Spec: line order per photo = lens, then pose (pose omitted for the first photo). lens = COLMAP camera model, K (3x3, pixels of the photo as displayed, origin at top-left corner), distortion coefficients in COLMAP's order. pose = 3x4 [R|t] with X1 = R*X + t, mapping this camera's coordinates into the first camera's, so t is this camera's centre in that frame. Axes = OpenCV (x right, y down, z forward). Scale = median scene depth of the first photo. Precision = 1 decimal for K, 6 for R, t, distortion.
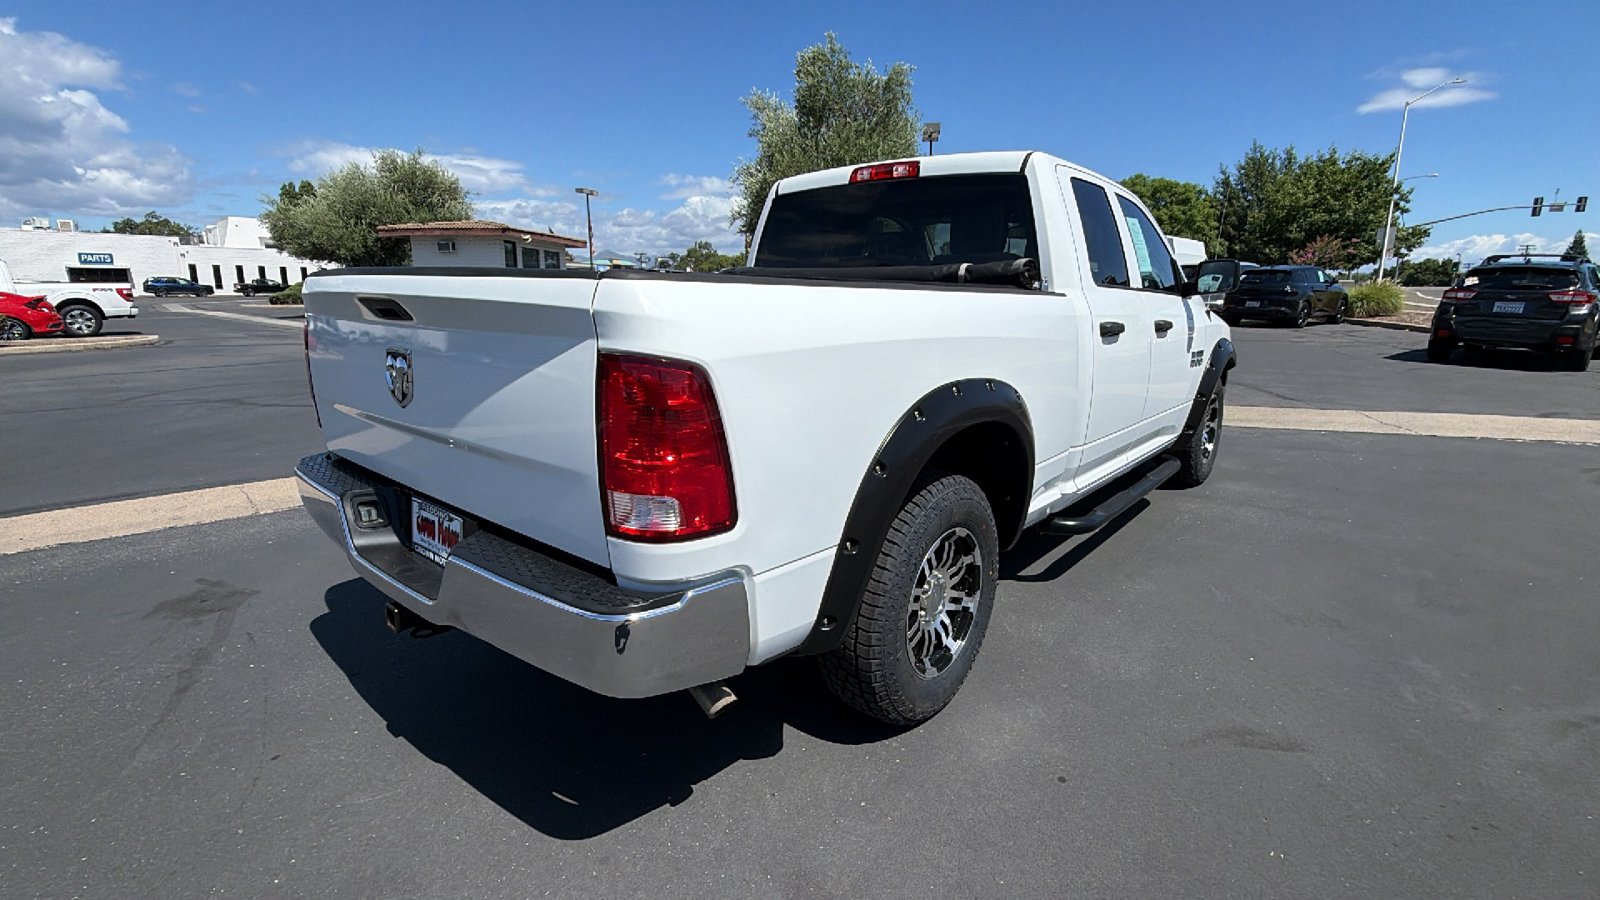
lens RADIAL K [[728.2, 0, 804.1], [0, 728.2, 458.0], [0, 0, 1]] dist [0.002872, -0.002017]
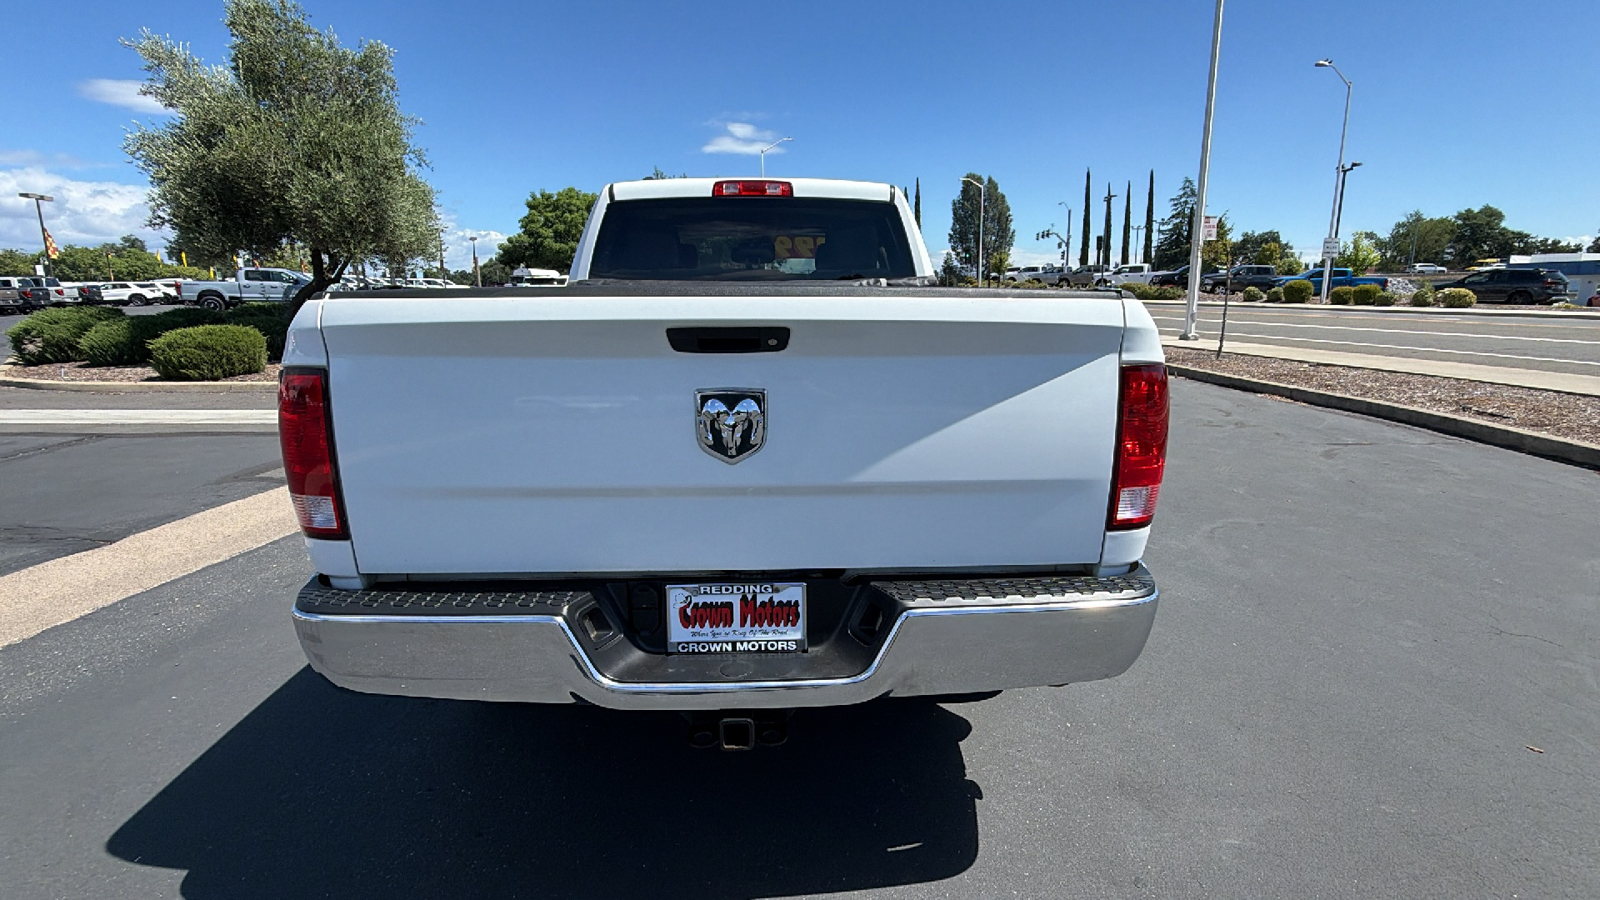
lens RADIAL K [[728.2, 0, 802.6], [0, 728.2, 449.2], [0, 0, 1]] dist [0.002872, -0.002017]
pose [[0.737077, -0.149788, 0.659001, -0.497310], [0.163131, 0.985727, 0.041593, -0.051297], [-0.655825, 0.076846, 0.750991, 0.177376]]
